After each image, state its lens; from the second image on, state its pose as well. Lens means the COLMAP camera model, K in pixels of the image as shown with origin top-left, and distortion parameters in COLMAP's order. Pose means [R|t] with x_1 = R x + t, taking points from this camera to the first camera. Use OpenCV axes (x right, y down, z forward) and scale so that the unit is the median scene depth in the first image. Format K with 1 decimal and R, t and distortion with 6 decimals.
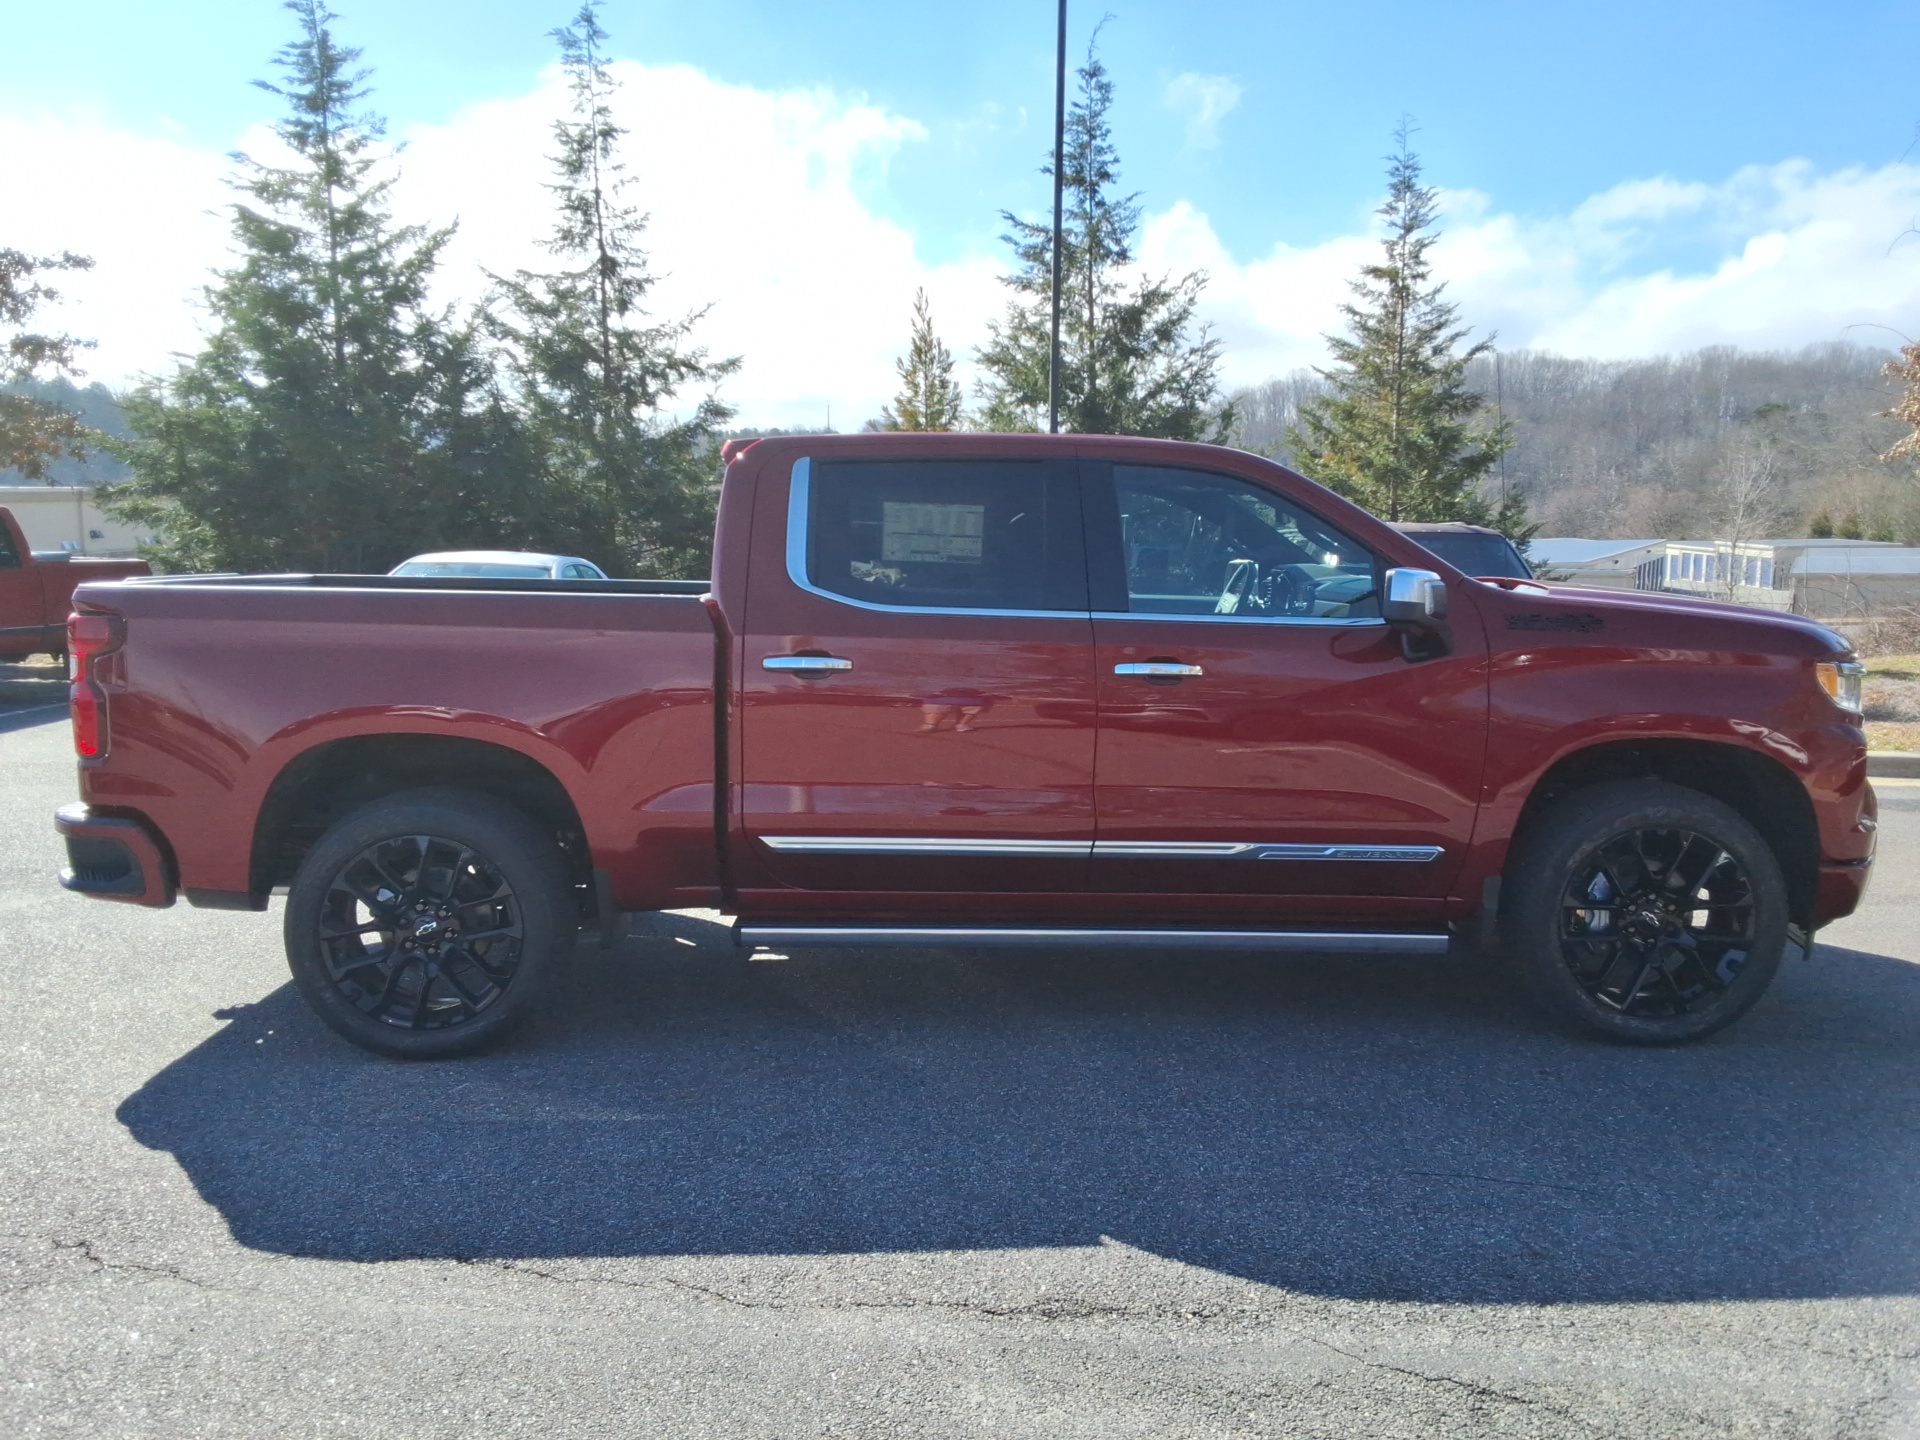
lens RADIAL K [[1540.3, 0, 991.6], [0, 1540.3, 696.0], [0, 0, 1]] dist [0.126211, -0.210961]
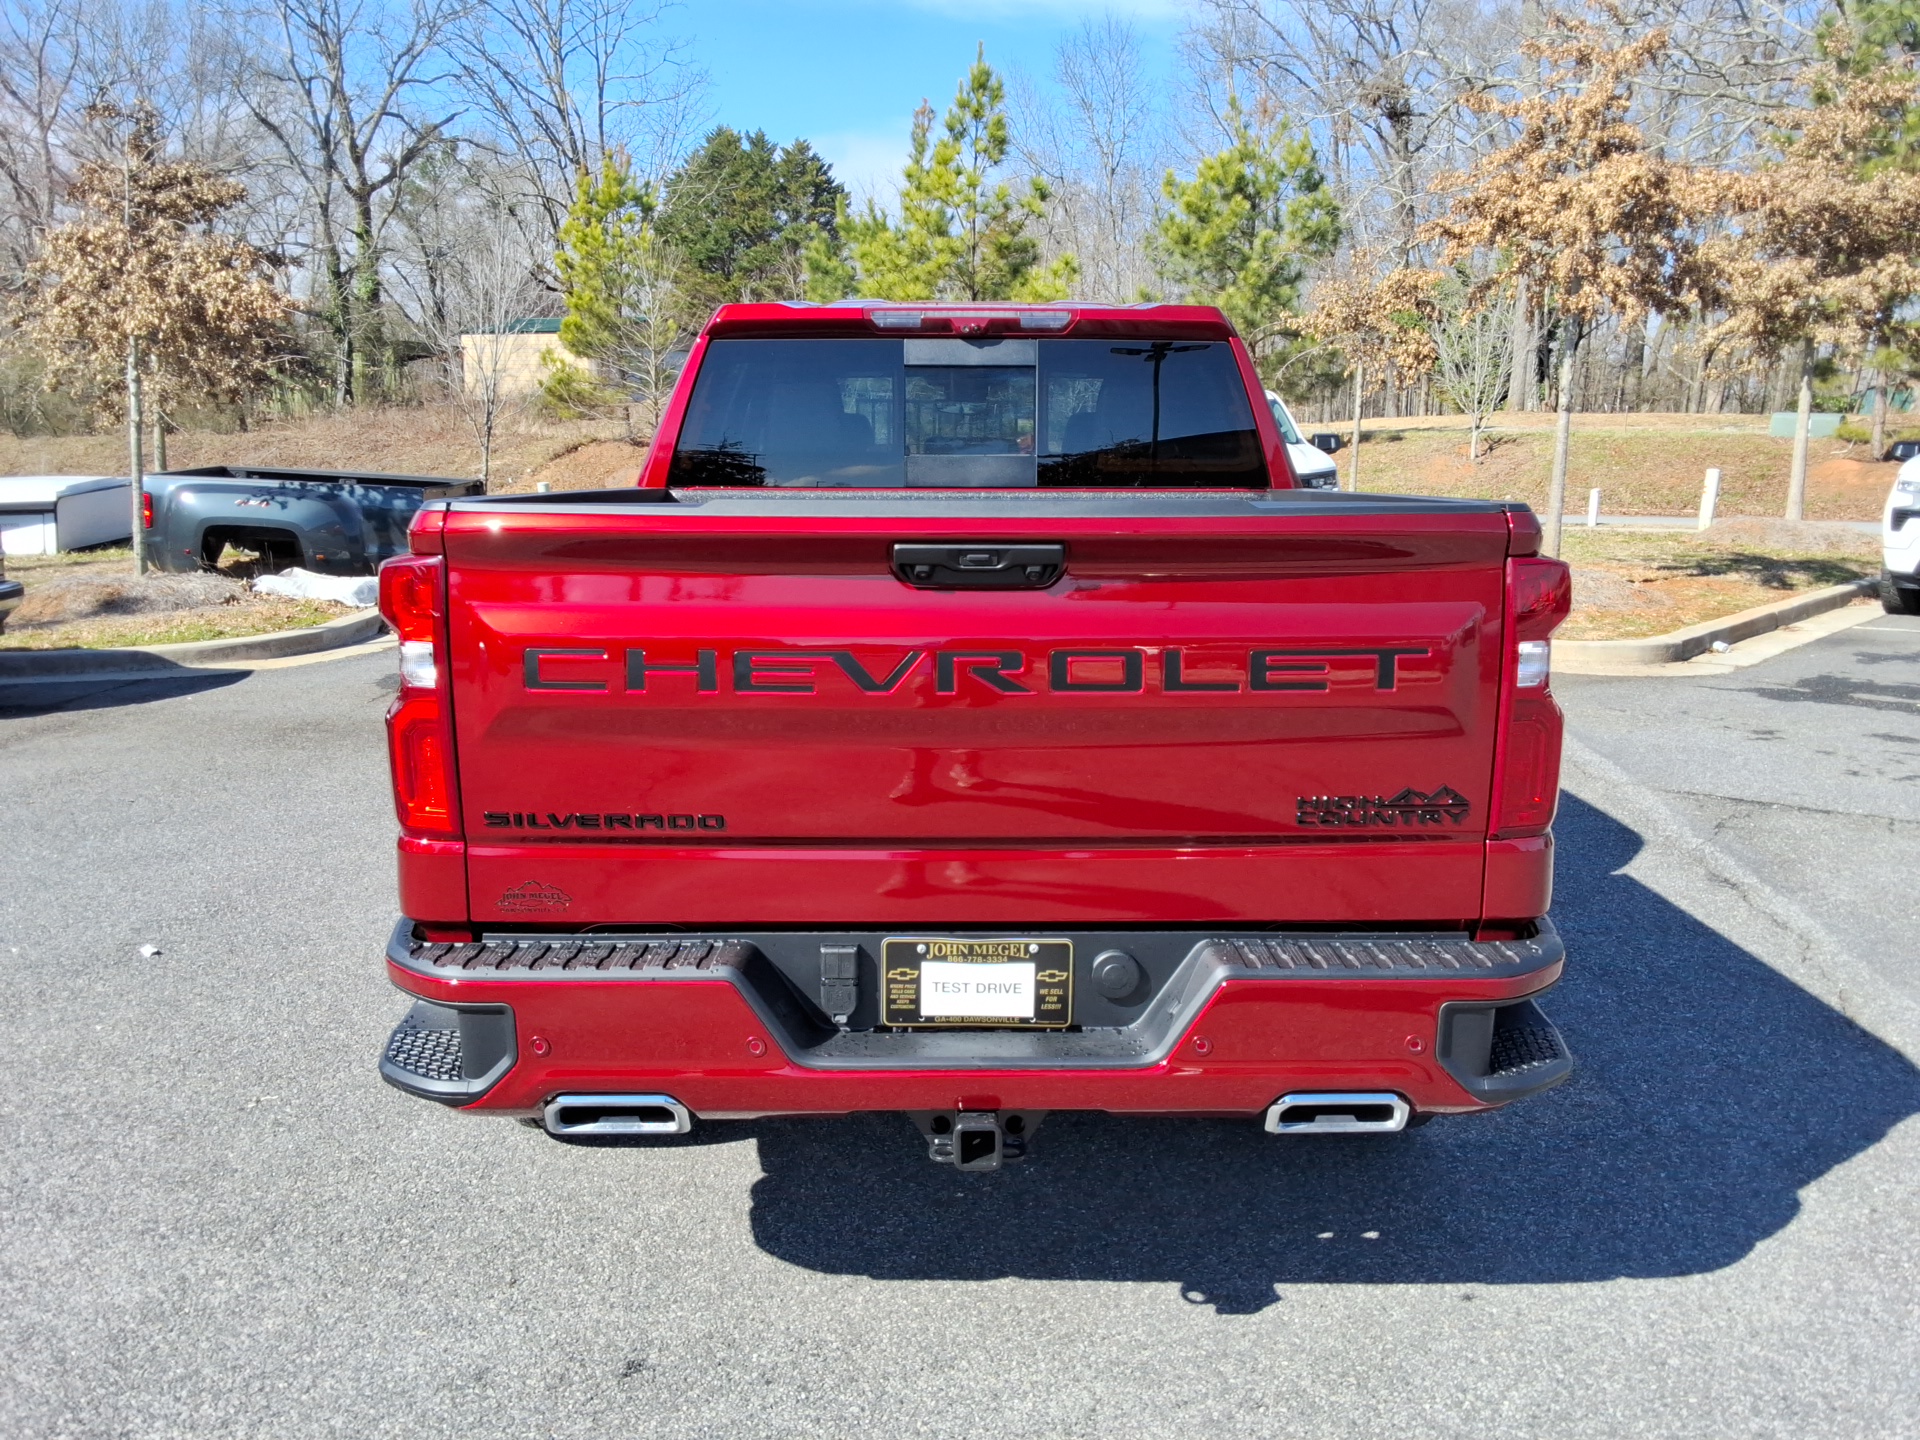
lens RADIAL K [[1540.0, 0, 962.5], [0, 1540.0, 705.2], [0, 0, 1]] dist [0.087201, -0.151768]
pose [[0.019318, -0.163441, 0.986364, -0.284148], [0.089737, 0.982850, 0.161101, -0.026707], [-0.995778, 0.085402, 0.033654, 0.306309]]
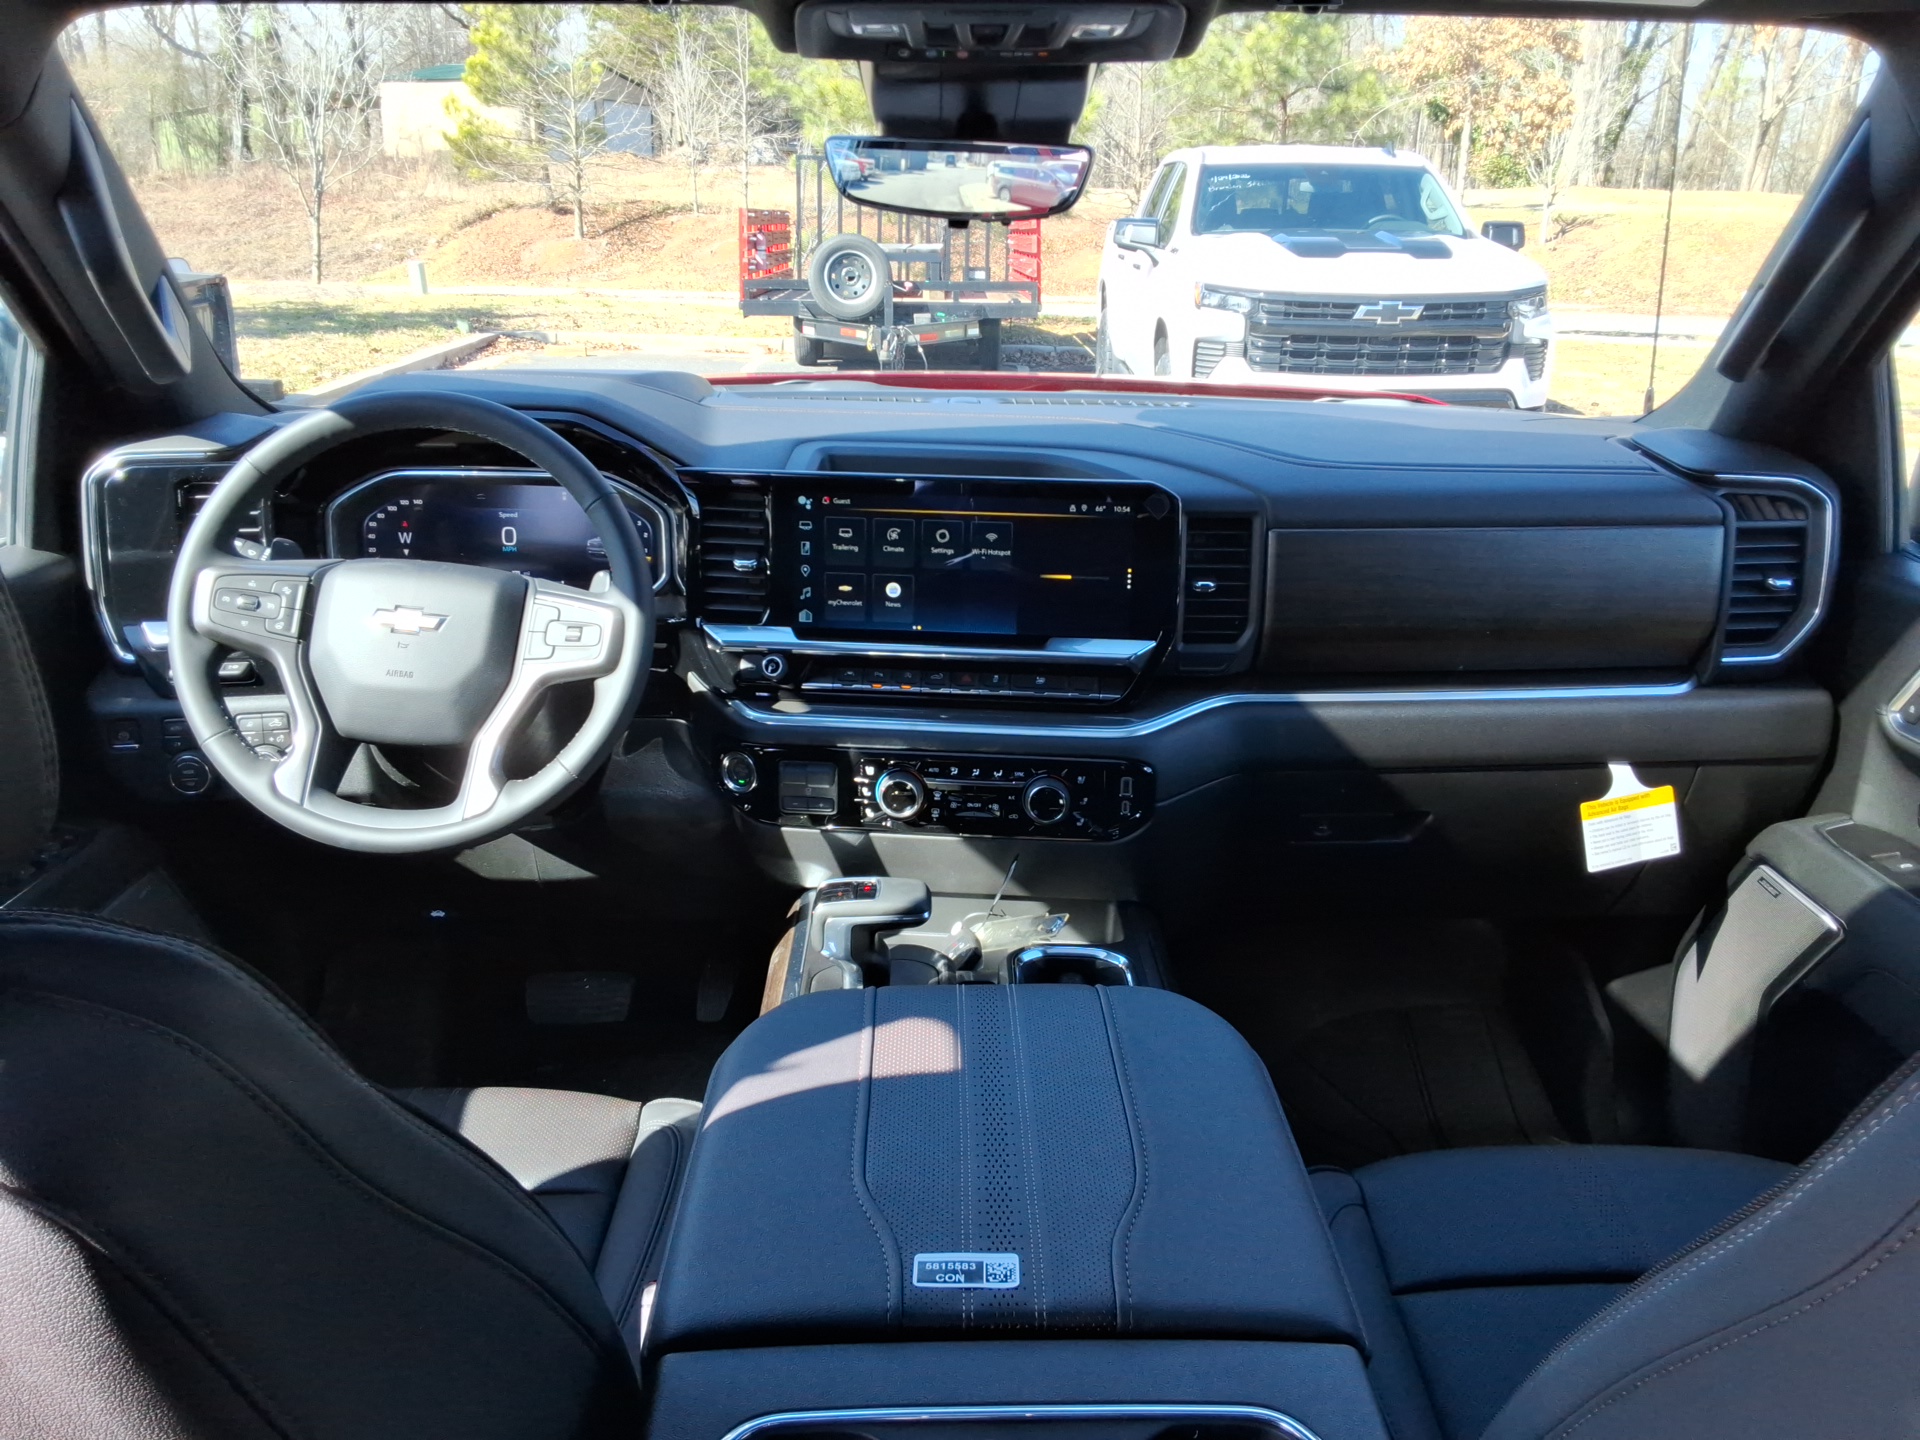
lens RADIAL K [[1540.3, 0, 991.6], [0, 1540.3, 696.0], [0, 0, 1]] dist [0.126211, -0.210961]
pose [[-0.013522, -0.292078, 0.956299, -0.012879], [0.078102, 0.953156, 0.292223, -0.033041], [-0.996854, 0.078641, 0.009924, 0.309519]]
